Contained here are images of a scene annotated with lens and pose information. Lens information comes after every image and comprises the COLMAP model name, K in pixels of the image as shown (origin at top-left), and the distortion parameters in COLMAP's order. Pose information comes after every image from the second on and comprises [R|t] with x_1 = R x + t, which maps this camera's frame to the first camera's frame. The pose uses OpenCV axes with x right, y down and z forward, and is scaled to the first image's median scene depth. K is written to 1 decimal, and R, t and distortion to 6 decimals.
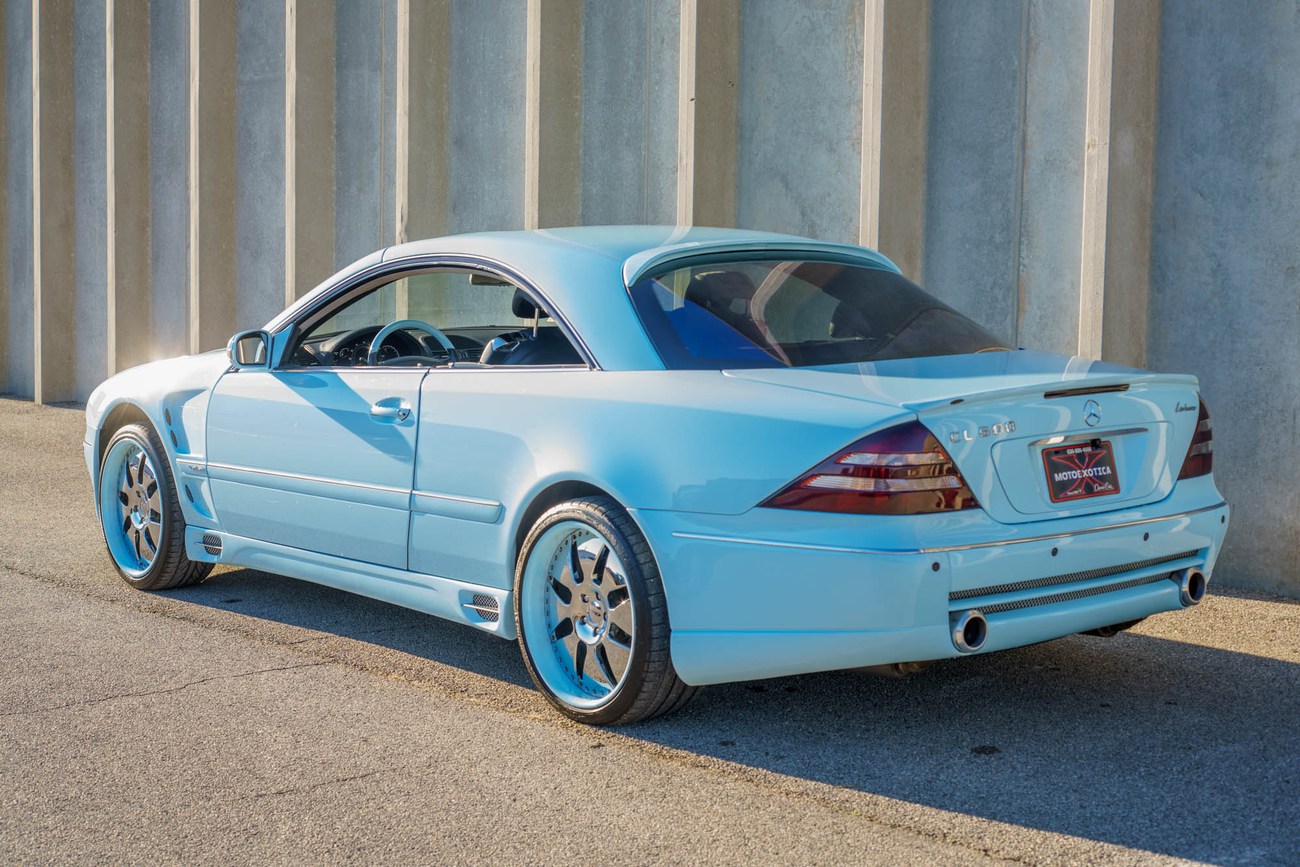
lens RADIAL K [[2182.8, 0, 650.0], [0, 2182.8, 433.5], [0, 0, 1]] dist [-0.003883, -0.102812]
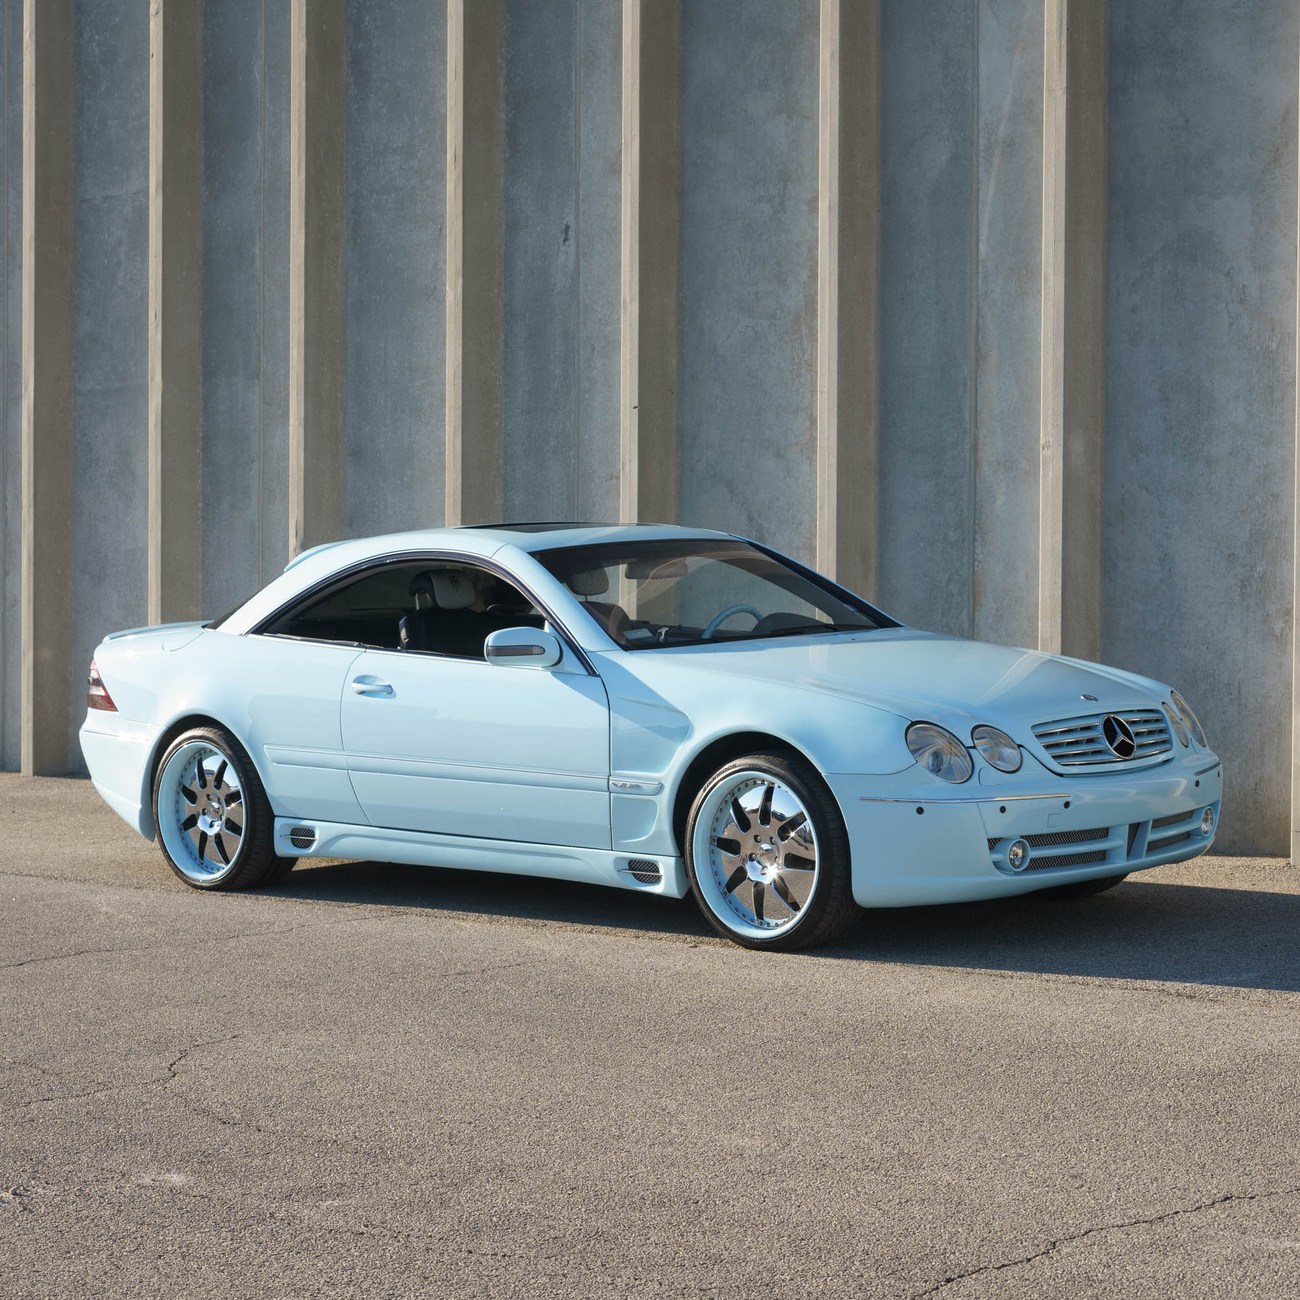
lens RADIAL K [[3049.6, 0, 605.0], [0, 3049.6, 652.1], [0, 0, 1]] dist [-0.014292, 0.054454]
pose [[0.993742, -0.013272, 0.110913, -0.173960], [0.021408, 0.997139, -0.072493, 0.070501], [-0.109633, 0.074414, 0.991183, -0.442486]]
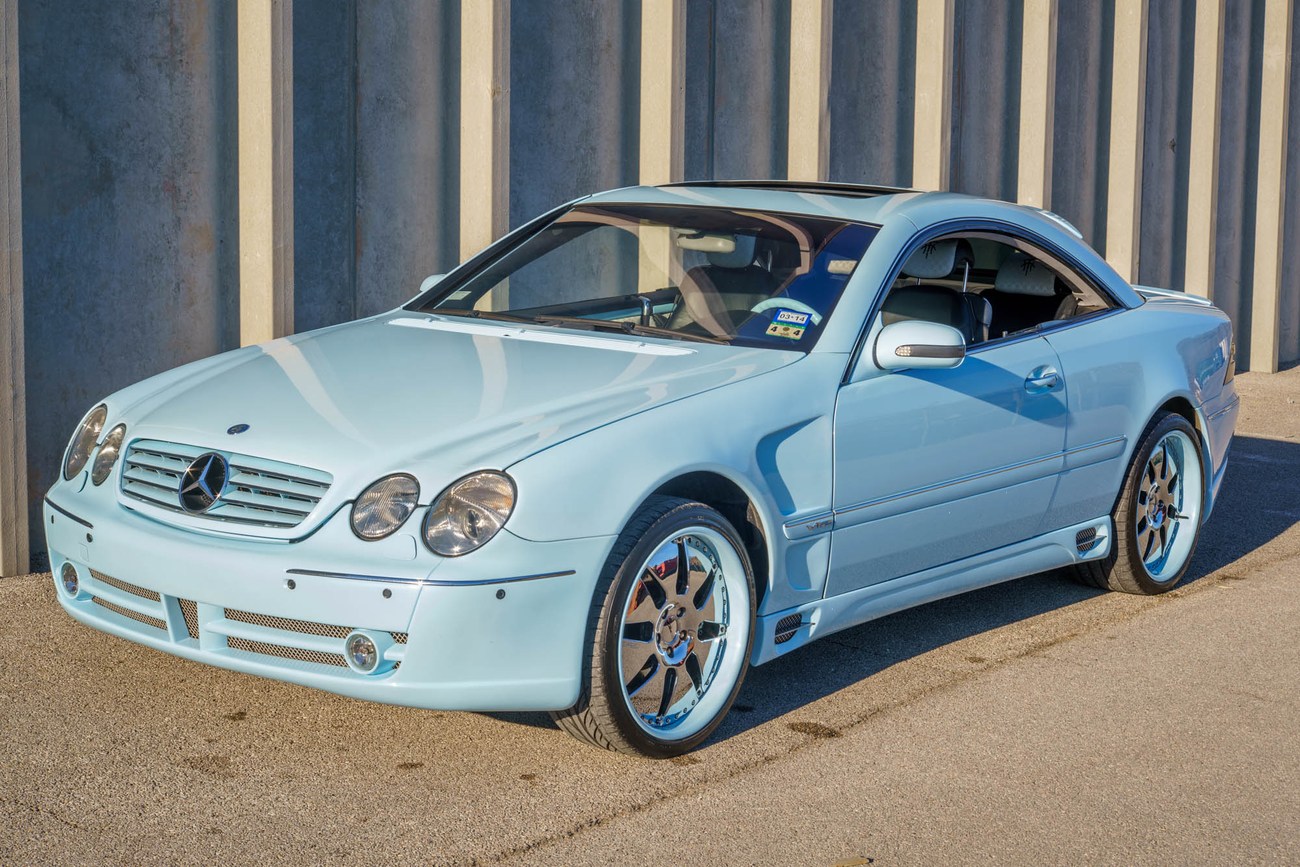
lens RADIAL K [[2182.8, 0, 650.0], [0, 2182.8, 433.5], [0, 0, 1]] dist [-0.003883, -0.102812]
pose [[-0.223952, -0.135720, 0.965104, -0.818480], [0.070761, 0.985378, 0.154991, -0.119967], [-0.972028, 0.103002, -0.211073, 1.099687]]
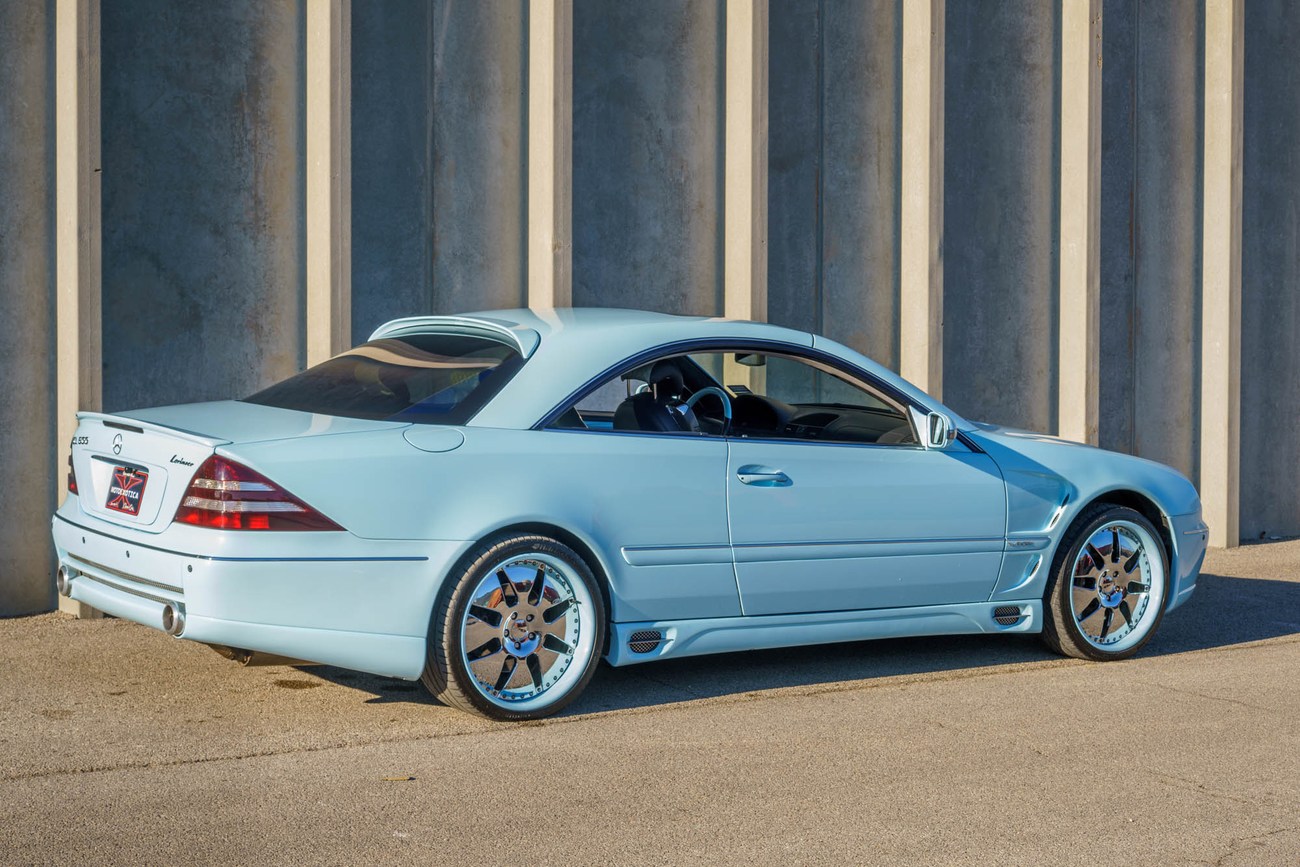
lens RADIAL K [[2377.3, 0, 650.0], [0, 2377.3, 433.5], [0, 0, 1]] dist [0.016021, -0.119775]
pose [[0.080124, -0.047749, 0.995641, -1.111922], [0.088364, 0.995260, 0.040619, -0.070534], [-0.992860, 0.084724, 0.083963, 0.788324]]
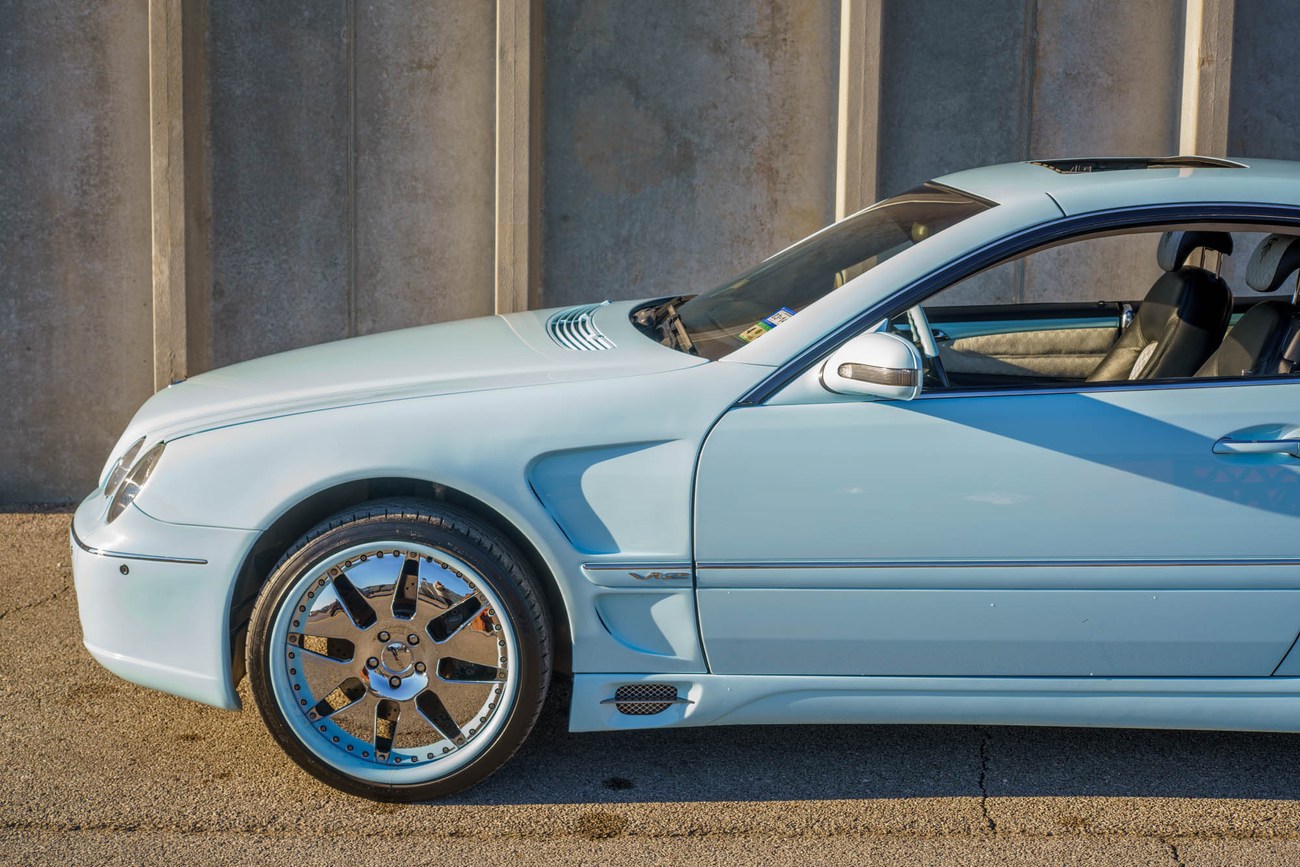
lens RADIAL K [[2019.5, 0, 650.0], [0, 2019.5, 433.5], [0, 0, 1]] dist [-0.005624, -0.113668]
pose [[0.645132, -0.107654, 0.756449, -0.557080], [0.063405, 0.994153, 0.087408, -0.062491], [-0.761436, -0.008427, 0.648185, 0.595992]]
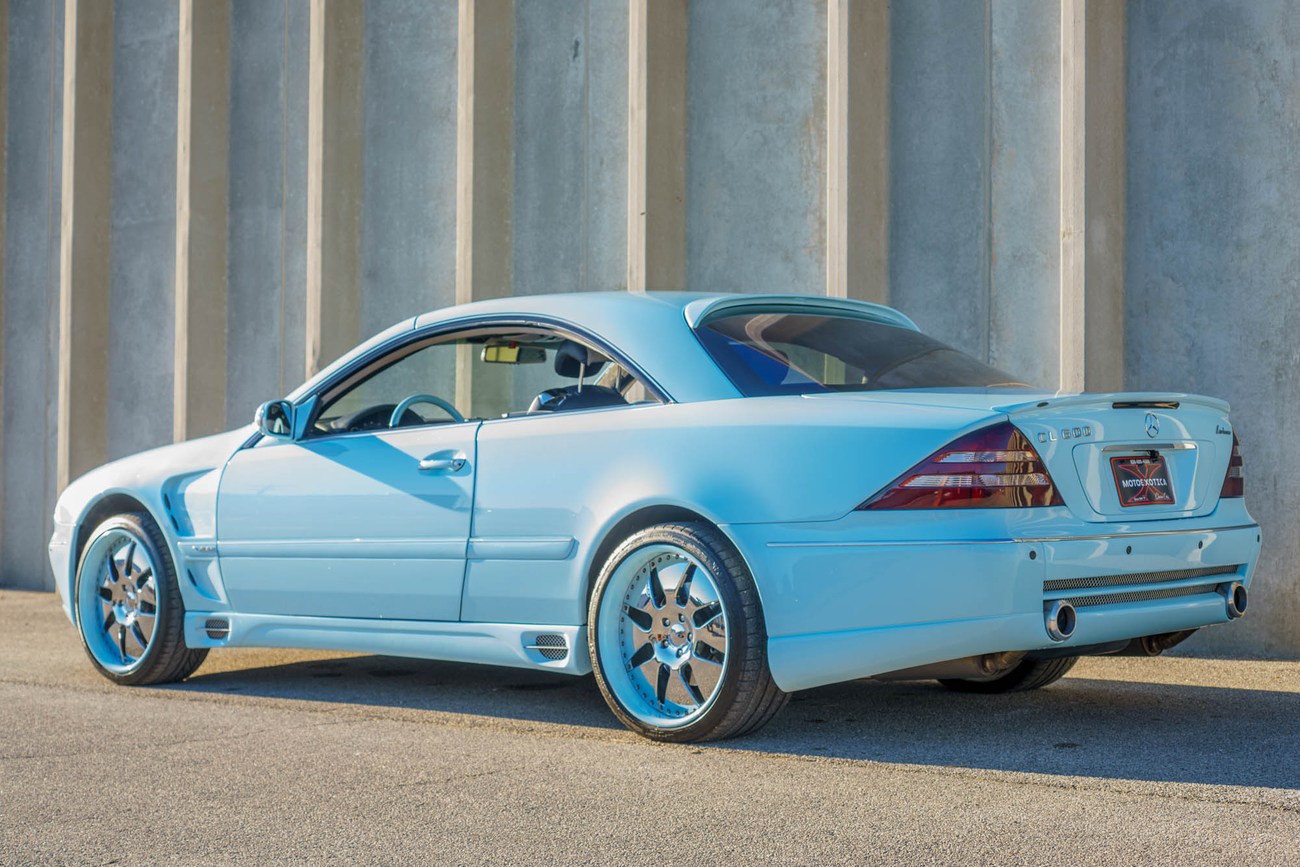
lens RADIAL K [[2415.4, 0, 655.0], [0, 2415.4, 413.7], [0, 0, 1]] dist [-0.008543, -0.062040]
pose [[0.992974, -0.006260, 0.118164, -0.122143], [0.020709, 0.992382, -0.121445, 0.083890], [-0.116503, 0.123039, 0.985540, -0.097516]]
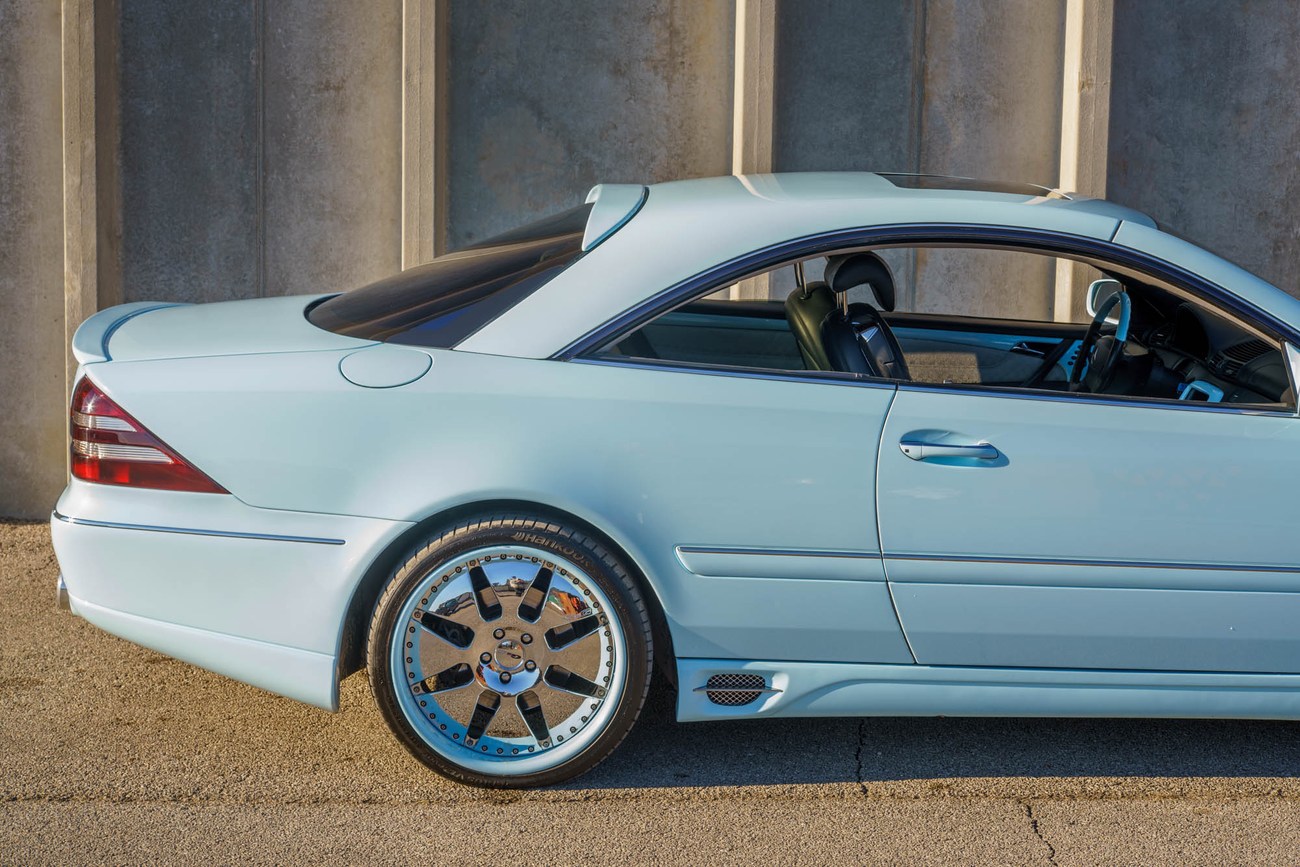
lens RADIAL K [[2147.0, 0, 650.0], [0, 2147.0, 433.5], [0, 0, 1]] dist [-0.006842, -0.059343]
pose [[0.613716, -0.097094, 0.783534, -0.612198], [0.064329, 0.995259, 0.072944, -0.058306], [-0.786902, 0.005637, 0.617052, 0.544112]]
